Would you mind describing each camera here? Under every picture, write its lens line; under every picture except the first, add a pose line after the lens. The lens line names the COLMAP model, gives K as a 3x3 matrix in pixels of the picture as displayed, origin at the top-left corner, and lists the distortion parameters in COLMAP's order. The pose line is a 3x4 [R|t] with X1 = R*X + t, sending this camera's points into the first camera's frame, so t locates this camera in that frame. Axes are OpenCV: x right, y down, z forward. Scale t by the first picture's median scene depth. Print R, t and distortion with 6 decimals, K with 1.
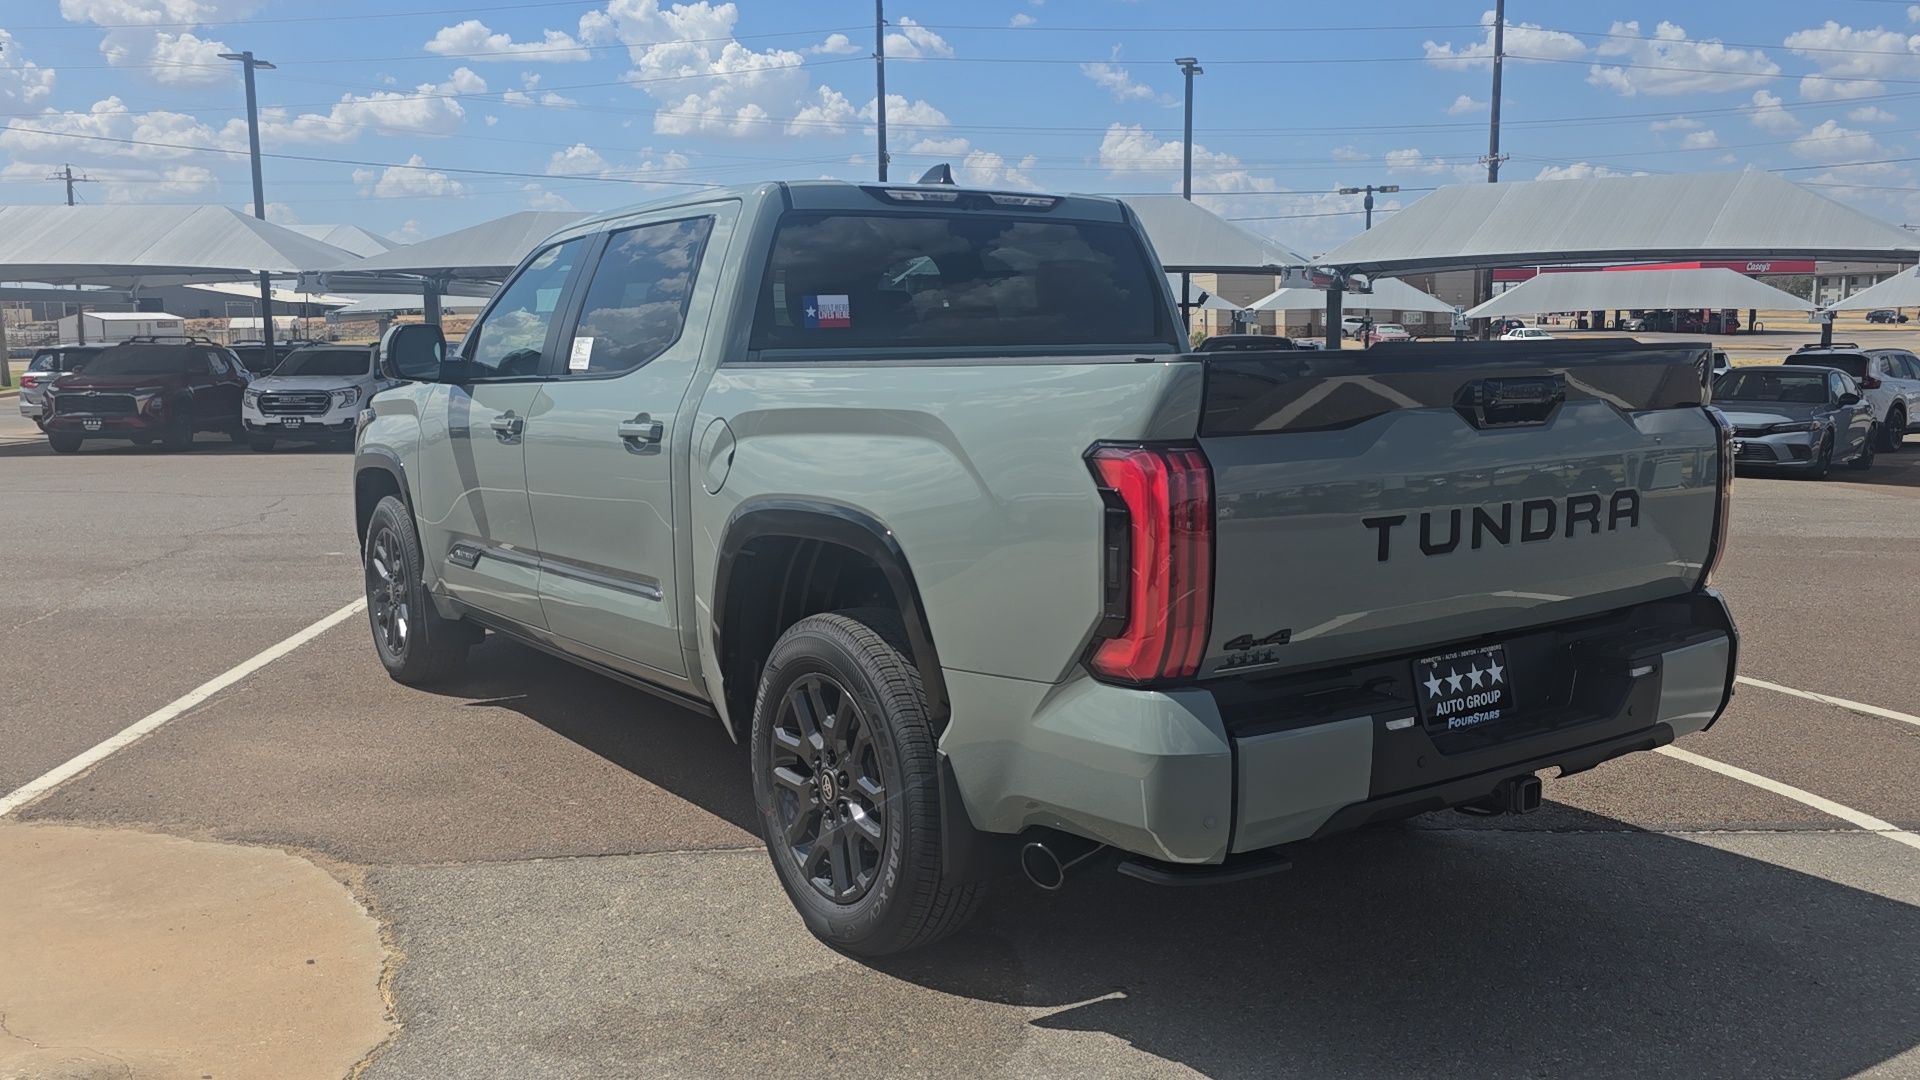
lens RADIAL K [[1612.4, 0, 957.9], [0, 1612.4, 533.7], [0, 0, 1]] dist [-0.006814, 0.015823]
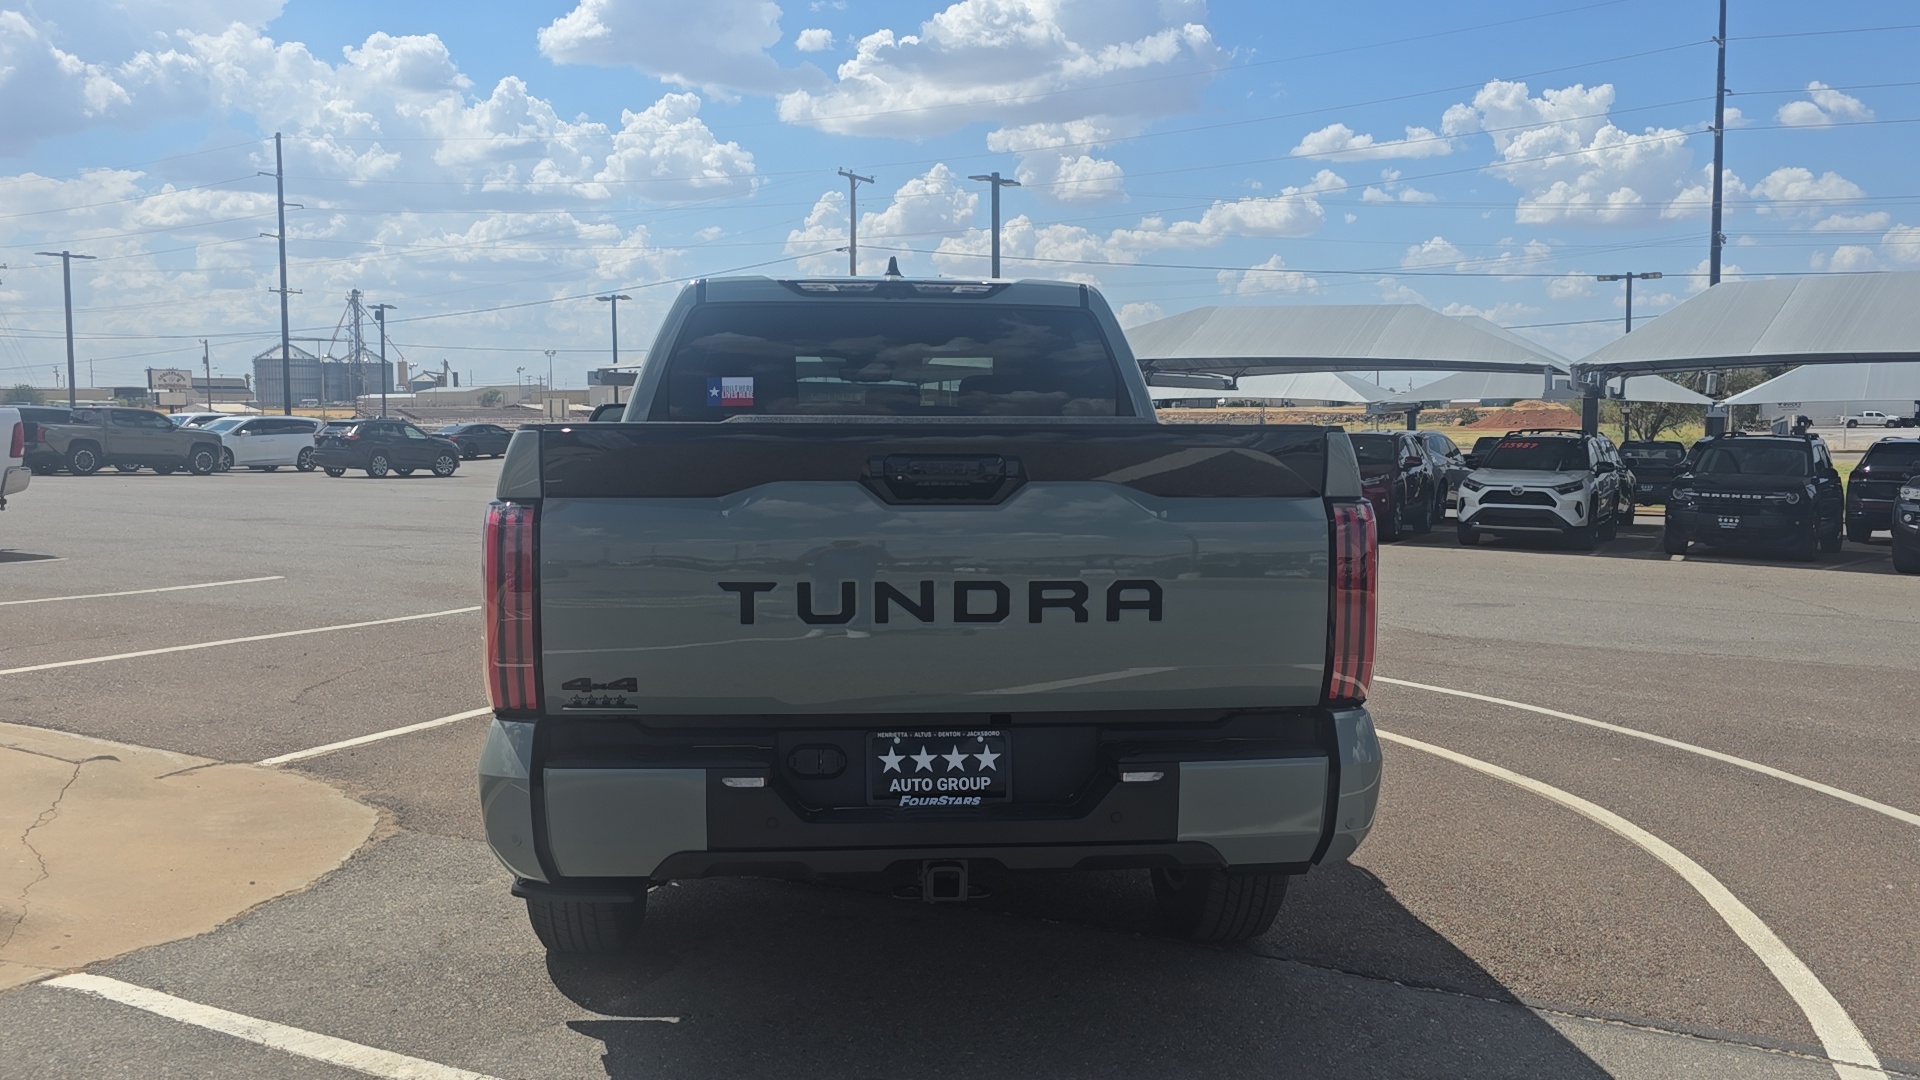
lens RADIAL K [[1612.4, 0, 949.5], [0, 1612.4, 537.6], [0, 0, 1]] dist [-0.006814, 0.015823]
pose [[0.867177, 0.047583, -0.495721, 0.122889], [-0.074606, 0.996604, -0.034850, -0.001745], [0.492379, 0.067205, 0.867782, 0.021177]]
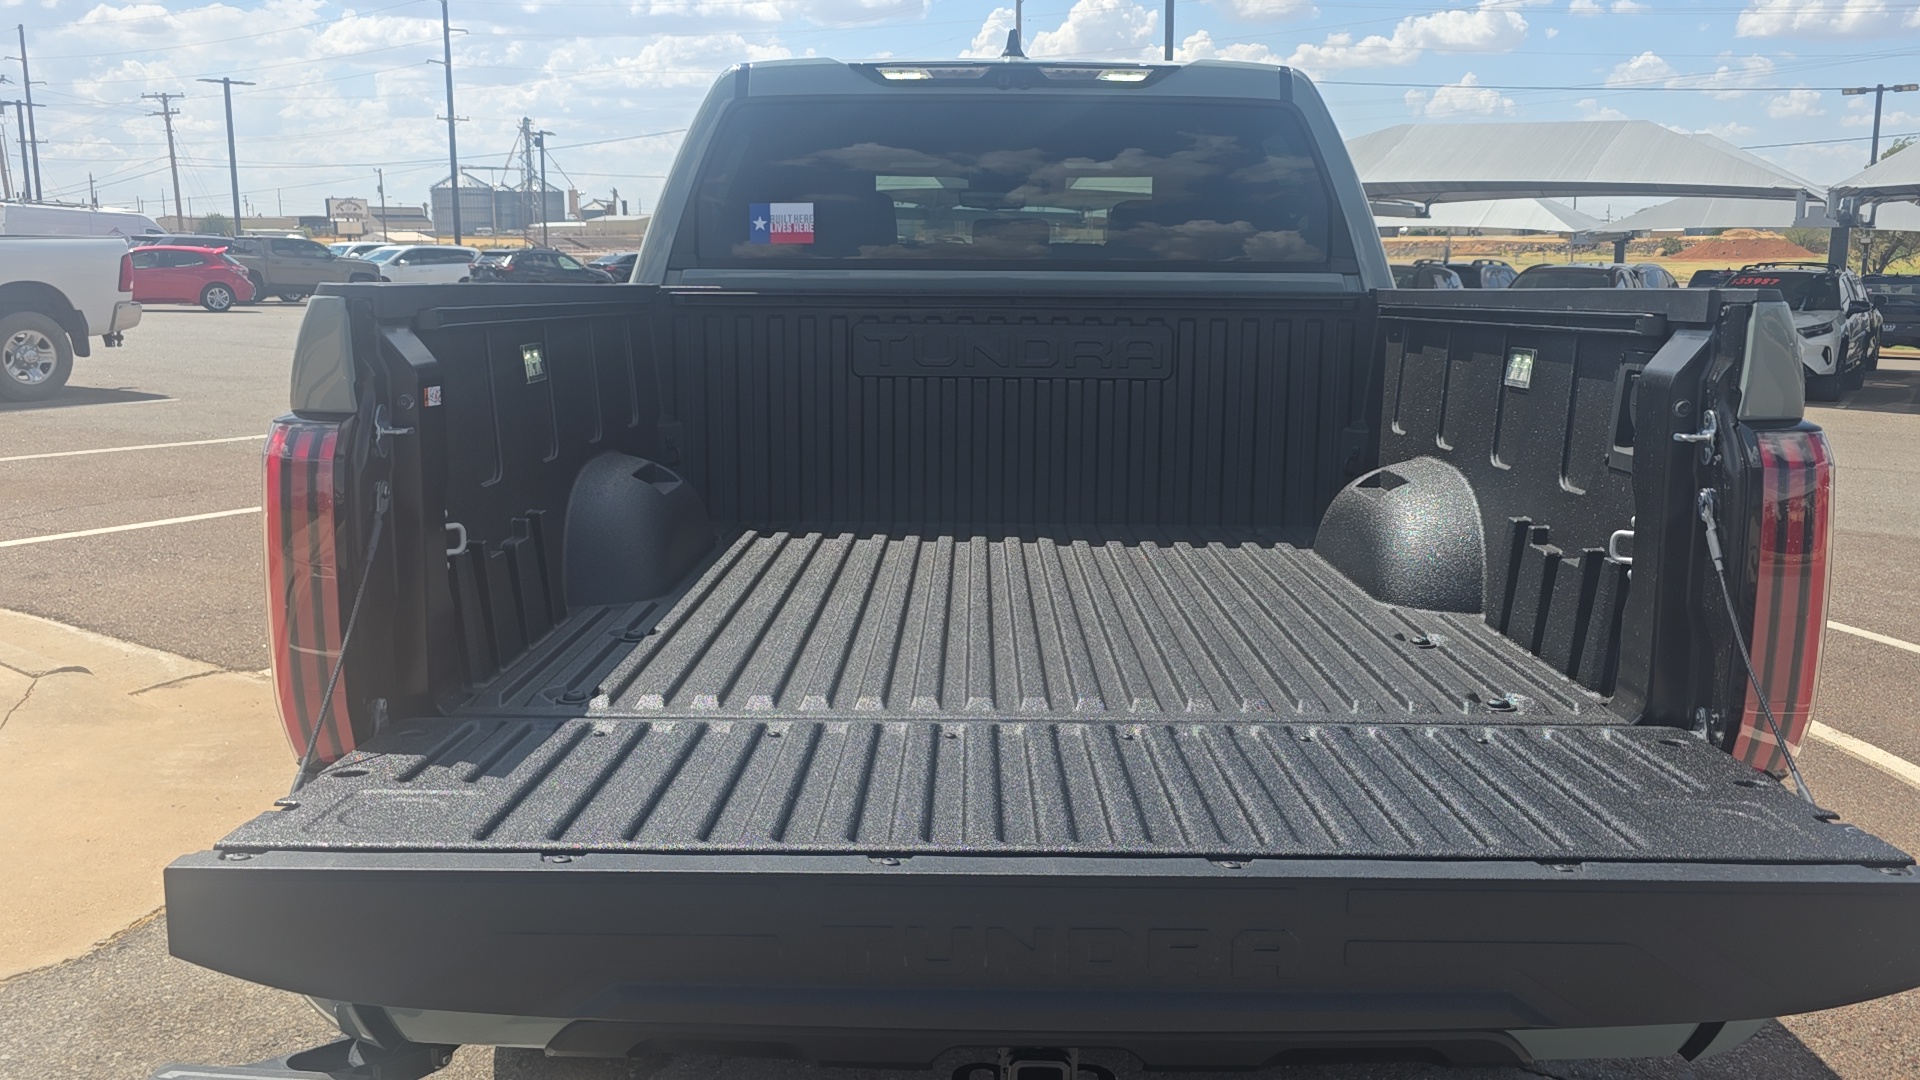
lens RADIAL K [[1612.4, 0, 952.9], [0, 1612.4, 541.9], [0, 0, 1]] dist [-0.006814, 0.015823]
pose [[0.811742, 0.116558, -0.572266, 0.093668], [-0.086365, 0.993066, 0.079759, -0.010287], [0.577594, -0.015320, 0.816180, 0.077834]]
